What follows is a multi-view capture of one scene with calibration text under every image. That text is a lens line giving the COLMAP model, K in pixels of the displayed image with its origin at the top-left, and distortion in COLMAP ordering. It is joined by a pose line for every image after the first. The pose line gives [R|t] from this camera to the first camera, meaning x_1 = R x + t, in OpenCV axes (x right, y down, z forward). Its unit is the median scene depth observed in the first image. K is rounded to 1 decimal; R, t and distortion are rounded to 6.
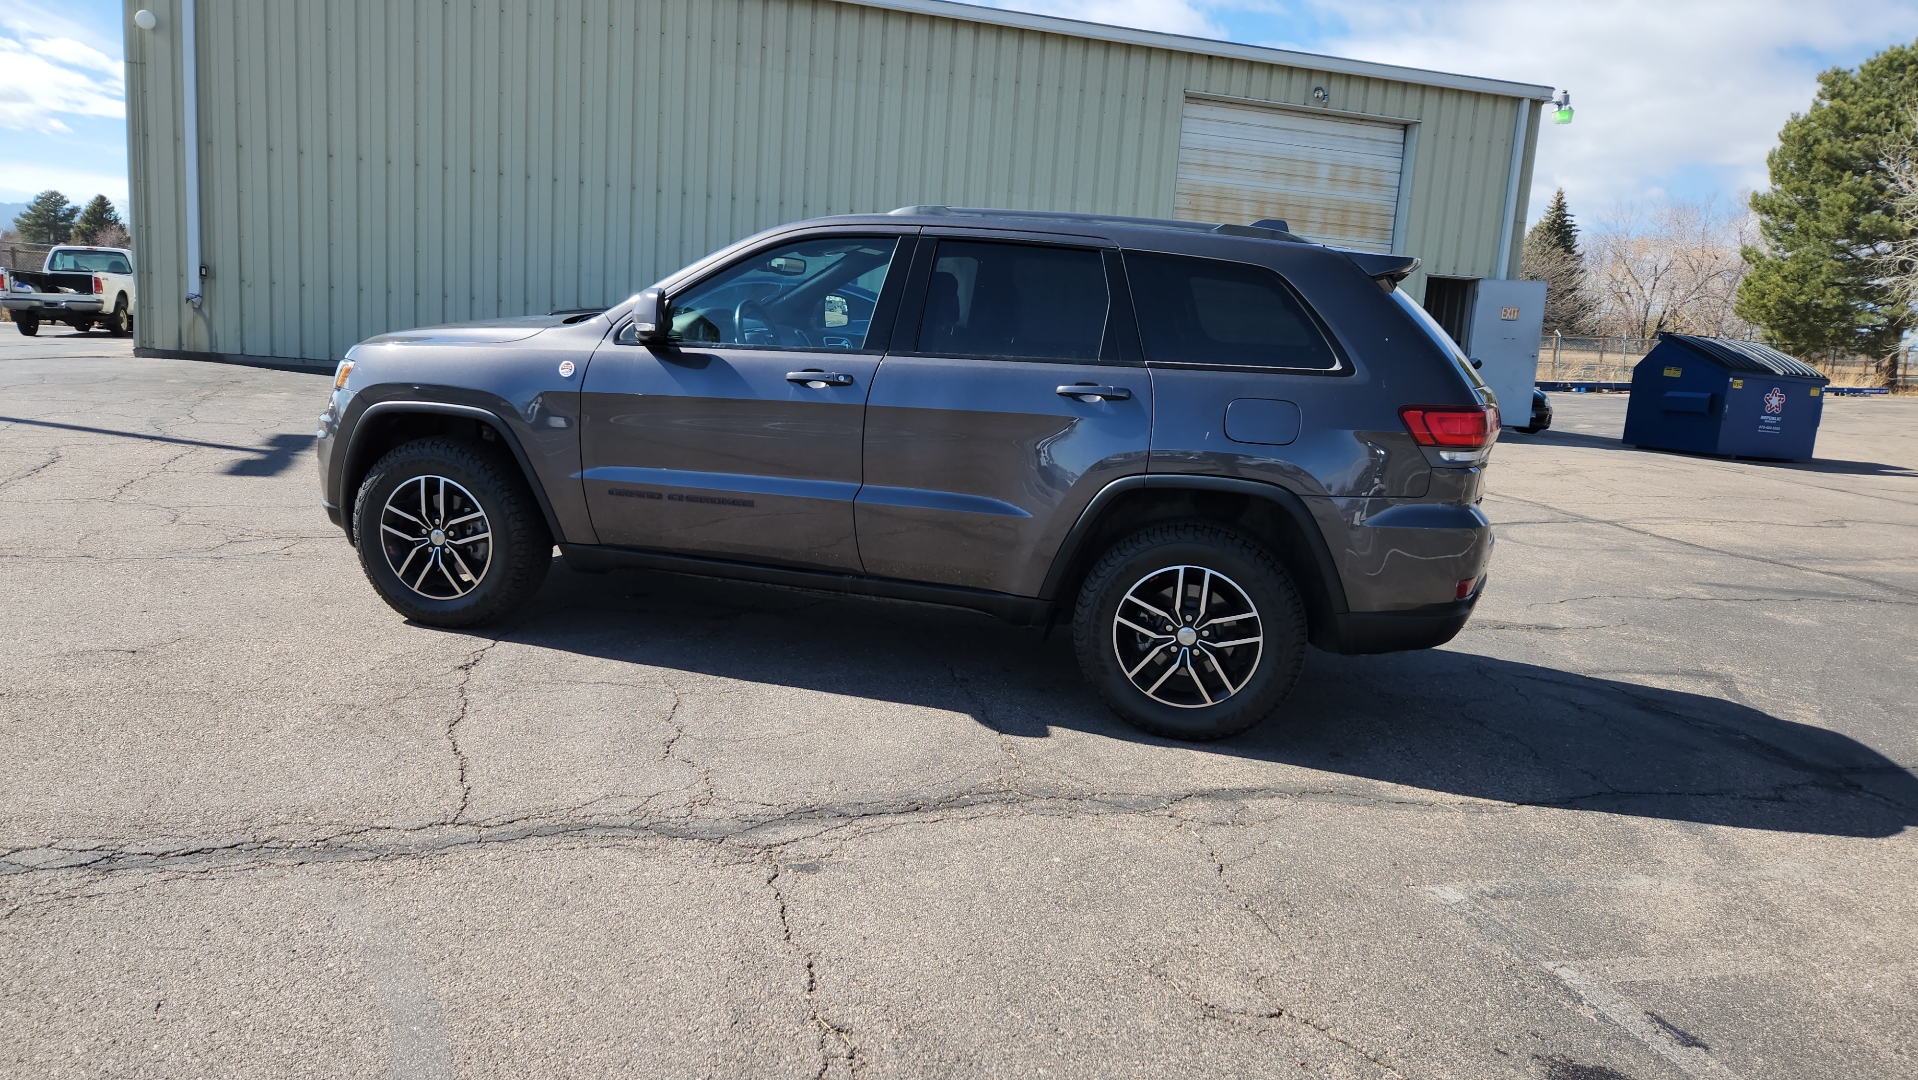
lens RADIAL K [[1280.5, 0, 920.6], [0, 1280.5, 540.9], [0, 0, 1]] dist [0.072546, -0.057538]
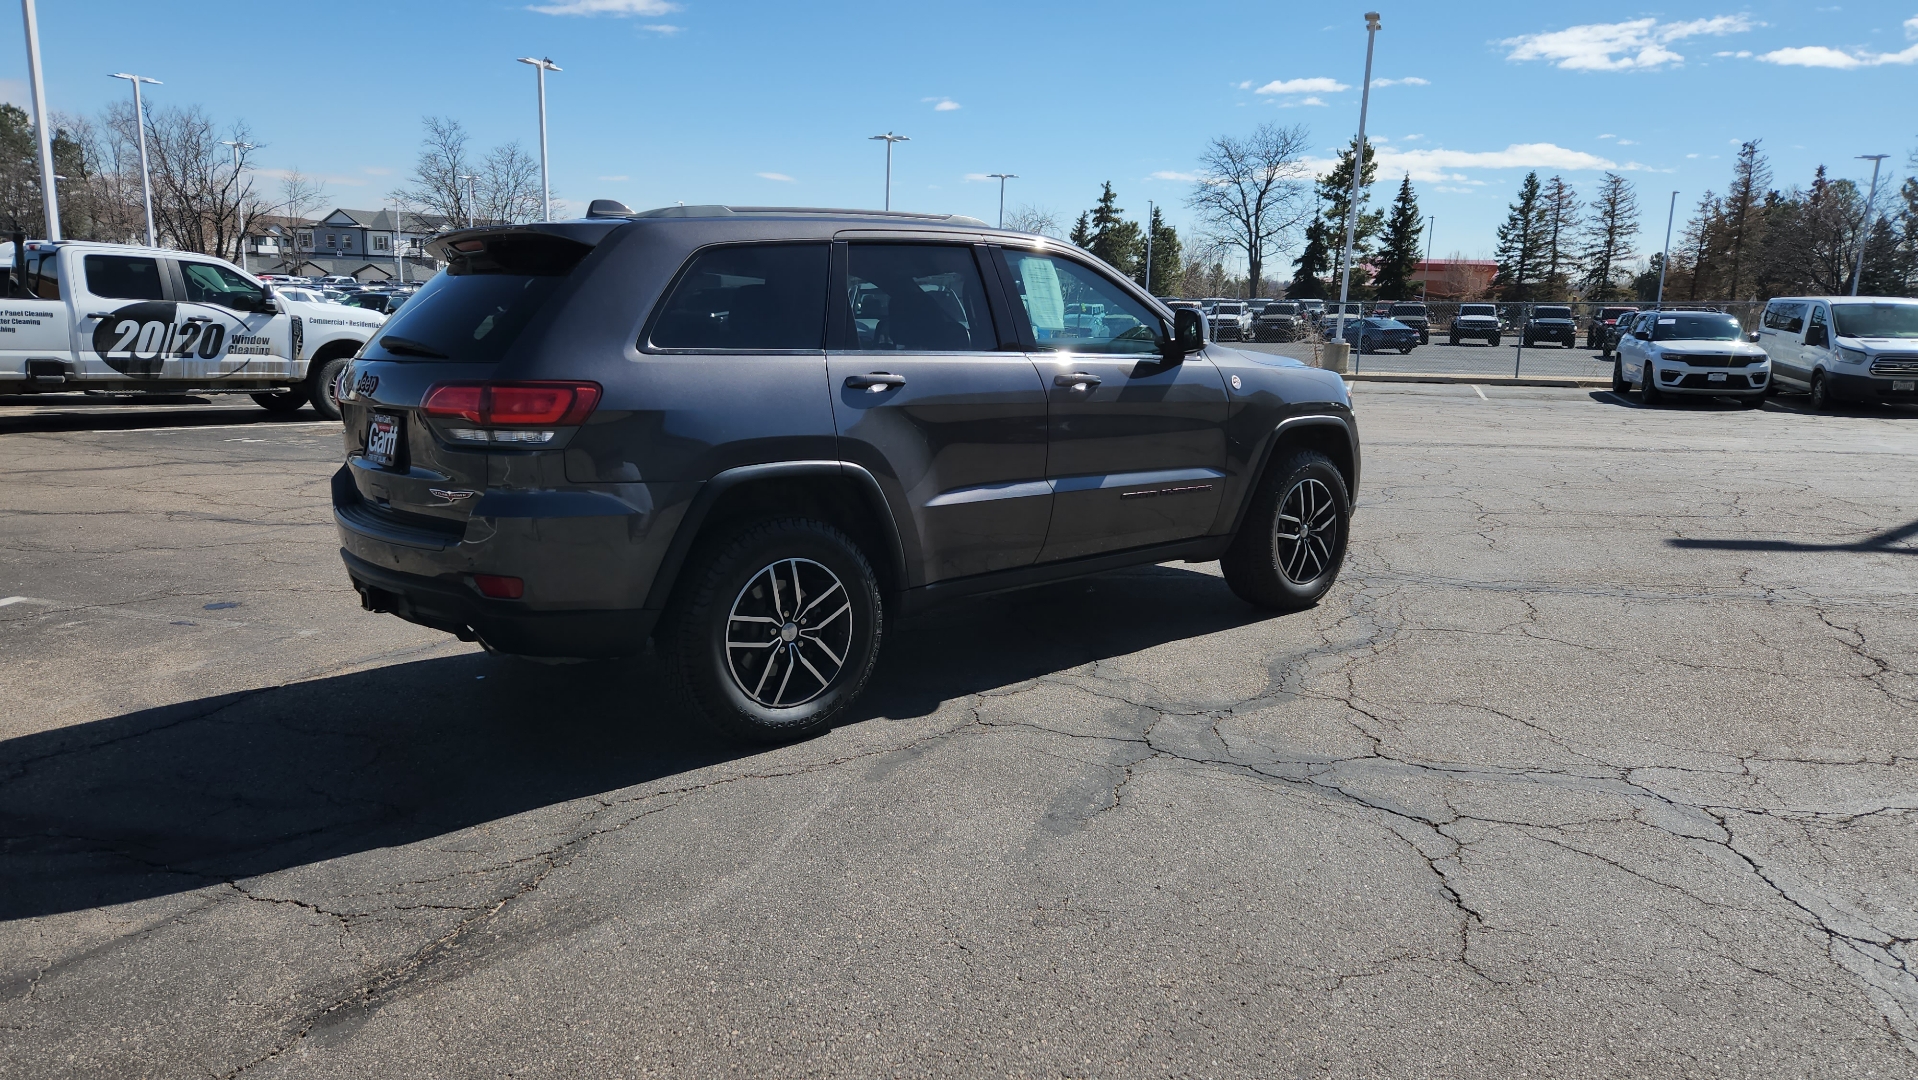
lens RADIAL K [[1278.6, 0, 933.3], [0, 1278.6, 544.9], [0, 0, 1]] dist [0.071566, -0.055263]
pose [[-0.565866, 0.082080, -0.820402, 0.900986], [-0.185674, 0.956788, 0.223792, -0.256859], [0.803319, 0.278963, -0.526173, 1.707405]]
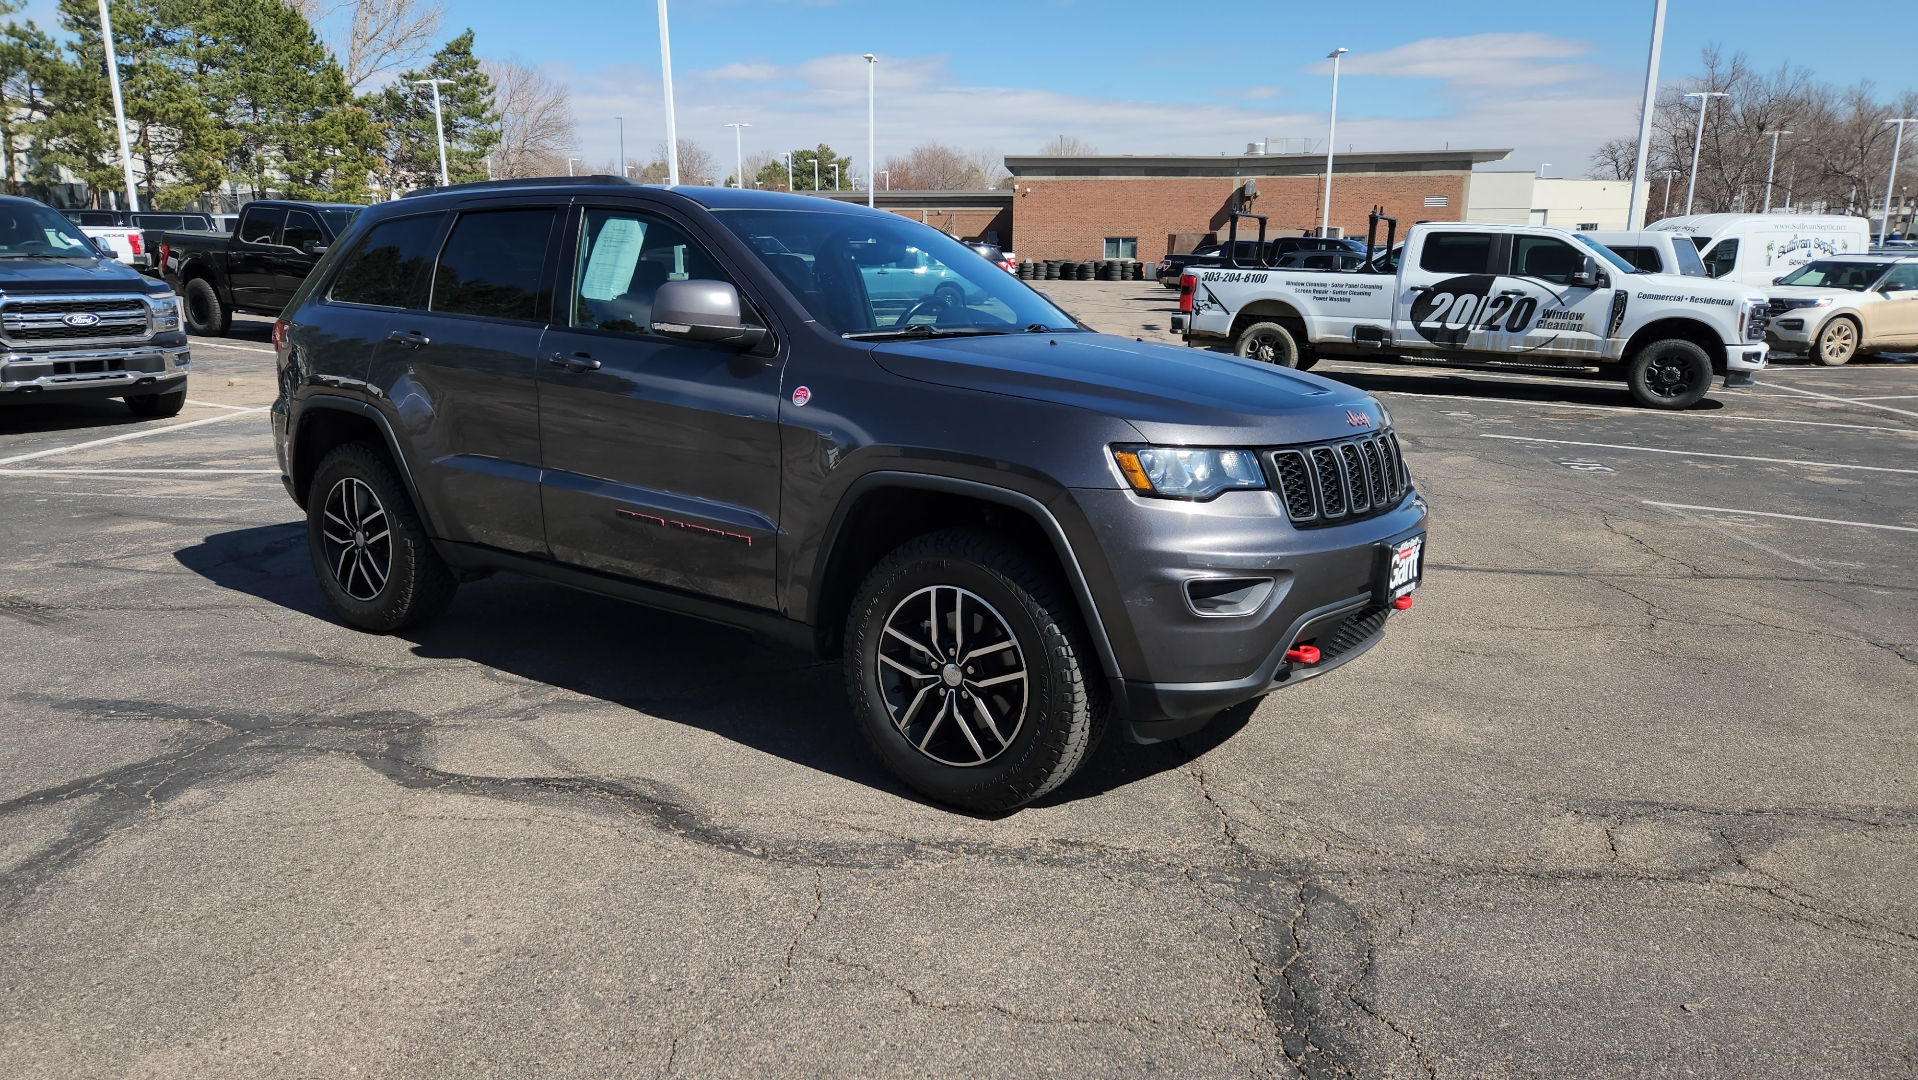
lens RADIAL K [[1284.4, 0, 921.3], [0, 1284.4, 537.4], [0, 0, 1]] dist [0.072850, -0.056786]
pose [[-0.925947, -0.151444, 0.345958, -0.493936], [-0.006805, 0.922614, 0.385664, -0.398785], [-0.377593, 0.354750, -0.855322, 1.919692]]
